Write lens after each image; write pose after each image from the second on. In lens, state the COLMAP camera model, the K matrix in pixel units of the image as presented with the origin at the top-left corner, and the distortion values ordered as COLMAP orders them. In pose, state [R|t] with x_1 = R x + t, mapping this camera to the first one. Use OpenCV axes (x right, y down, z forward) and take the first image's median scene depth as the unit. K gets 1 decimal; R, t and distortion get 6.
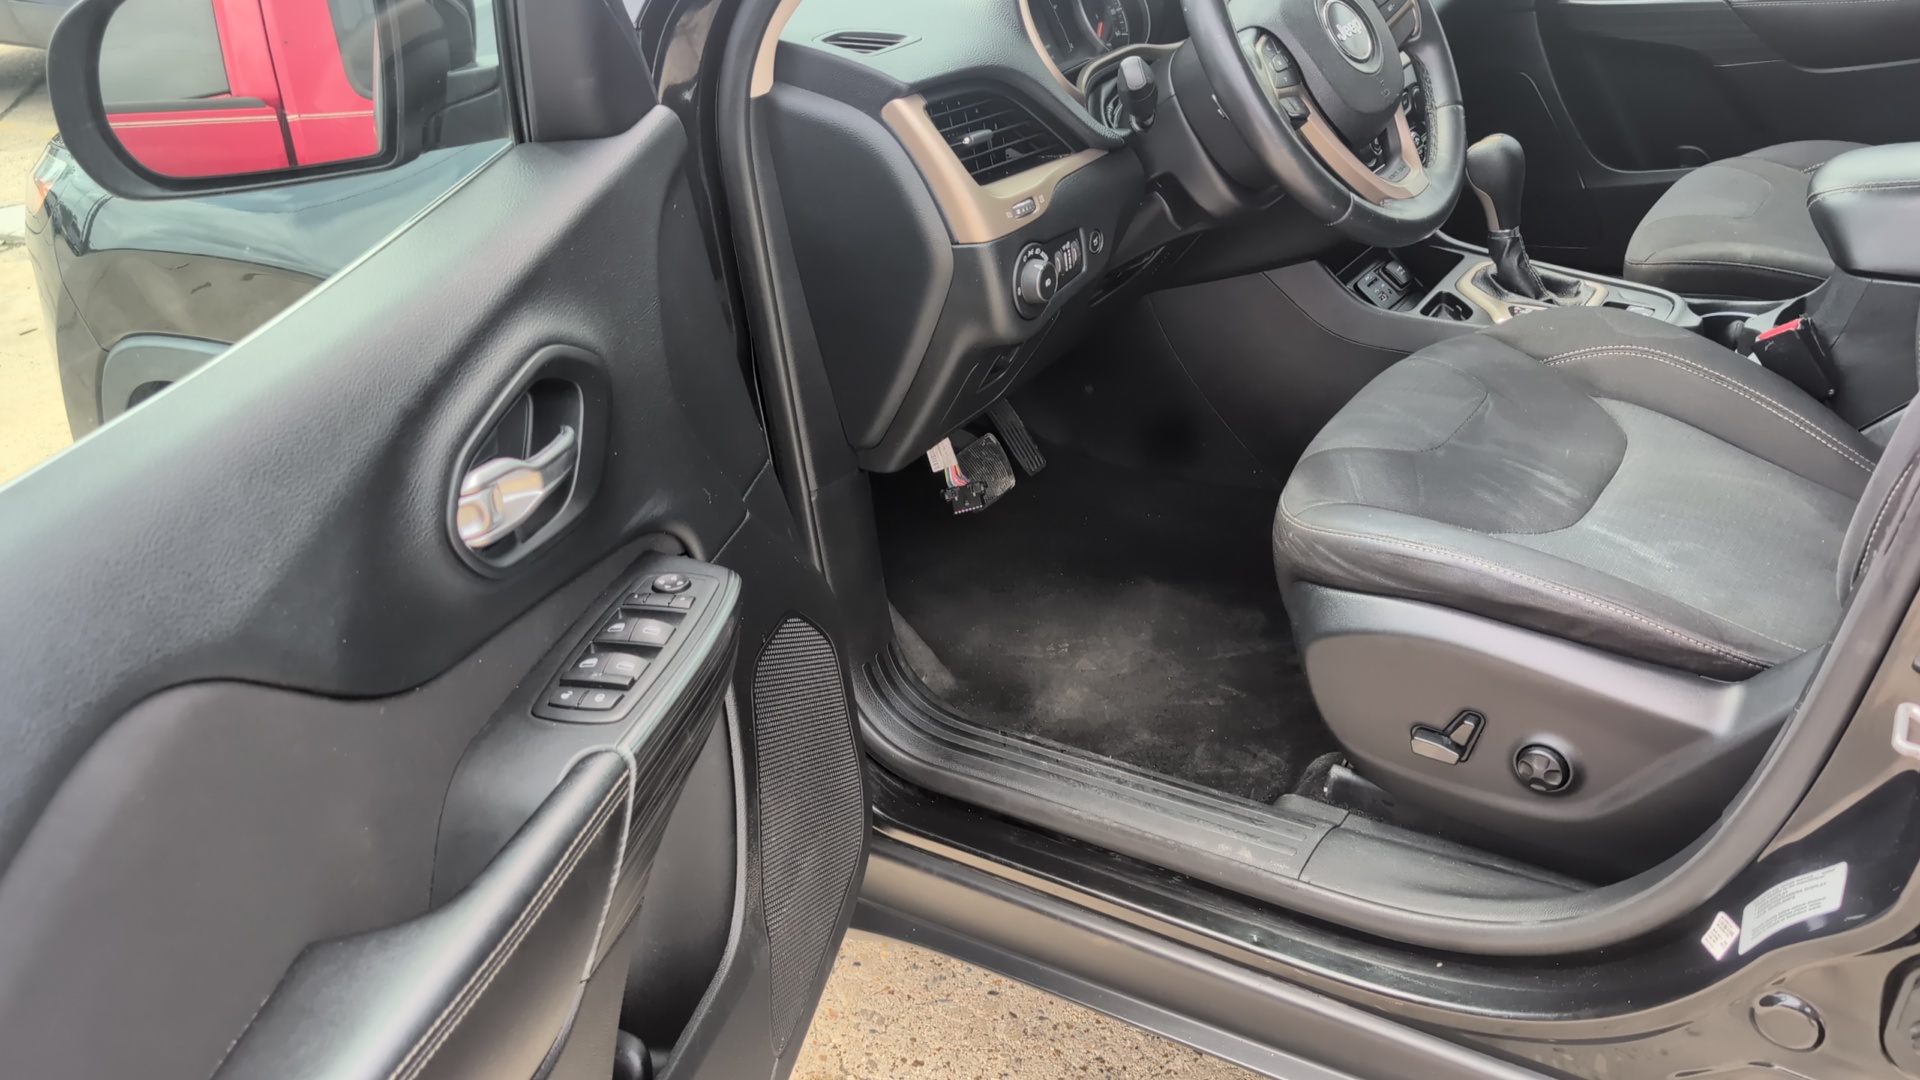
lens RADIAL K [[1632.2, 0, 960.0], [0, 1632.2, 540.0], [0, 0, 1]] dist [-0.010856, 0.002463]
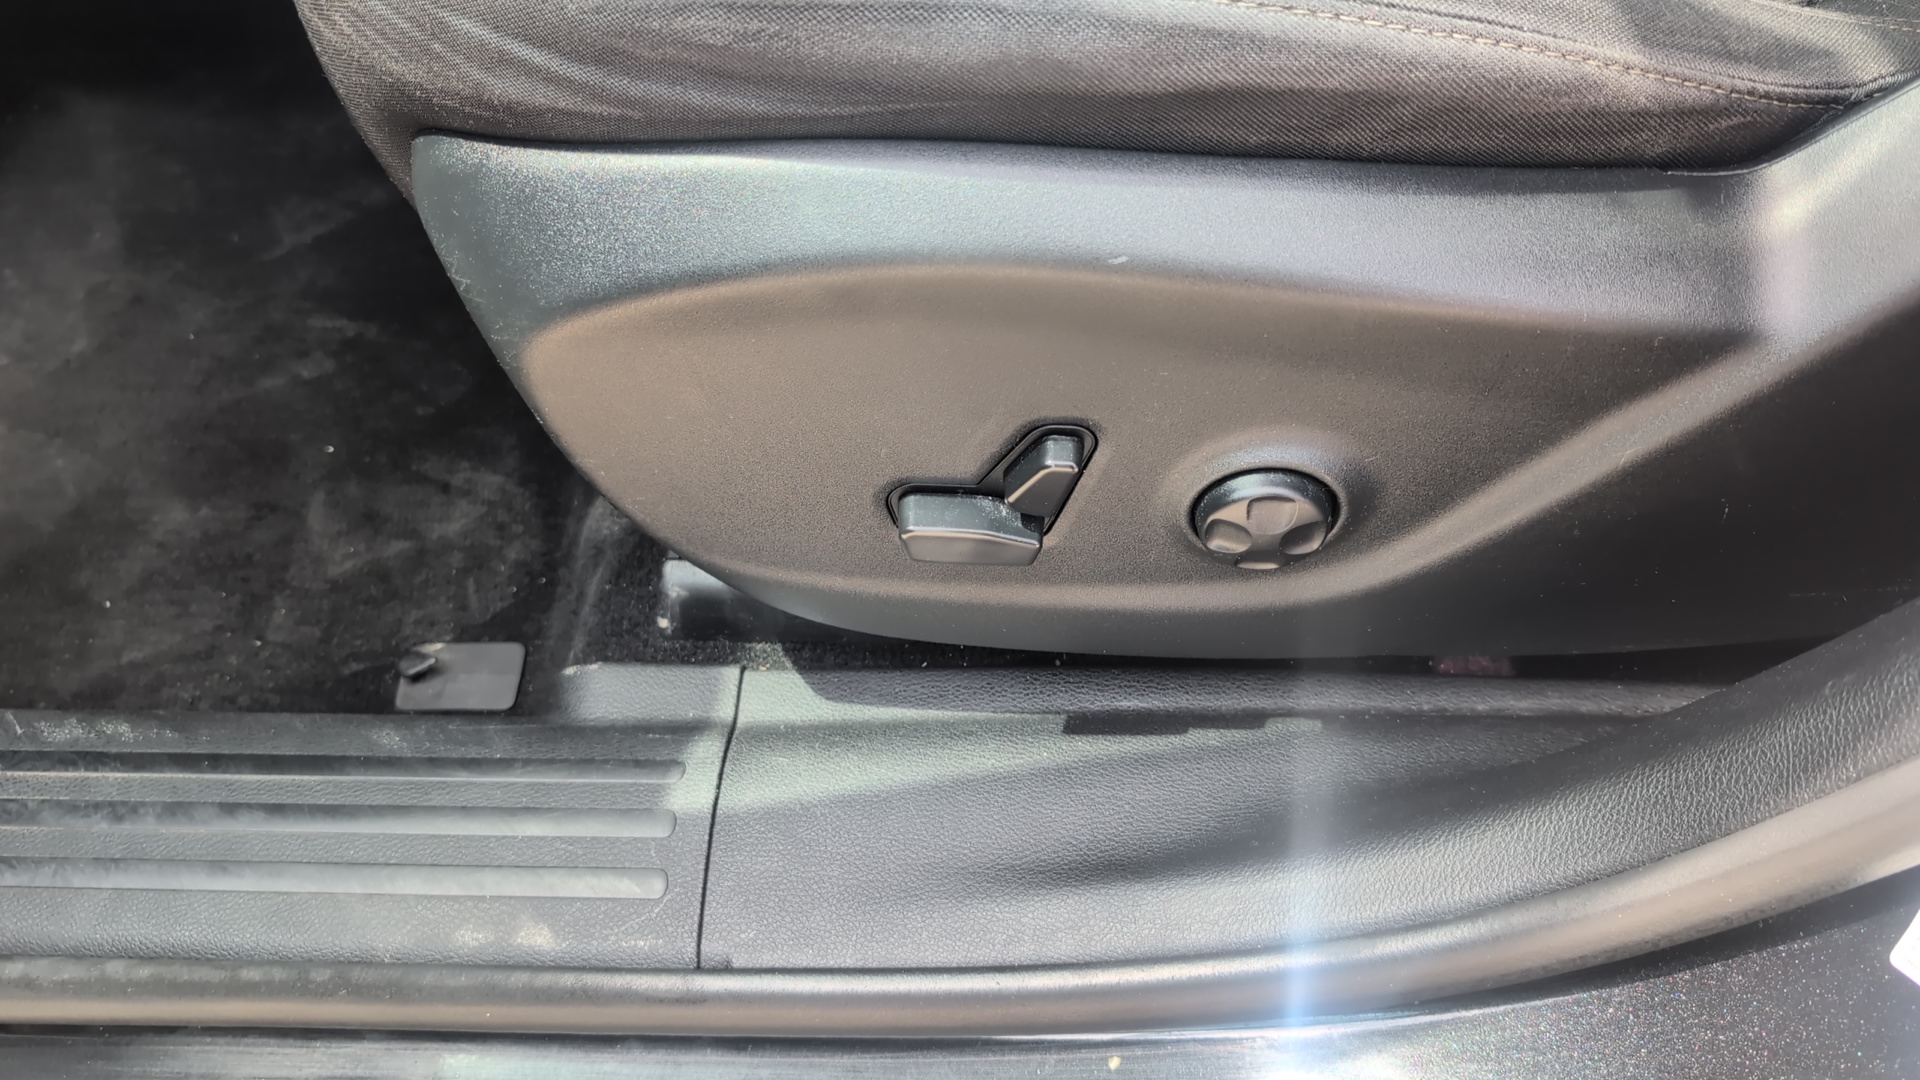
lens RADIAL K [[1632.2, 0, 960.0], [0, 1632.2, 540.0], [0, 0, 1]] dist [-0.010856, 0.002463]
pose [[0.844179, -0.371969, 0.386006, 0.125952], [0.188693, 0.880184, 0.435513, -0.019806], [-0.501753, -0.294815, 0.813221, 0.584203]]
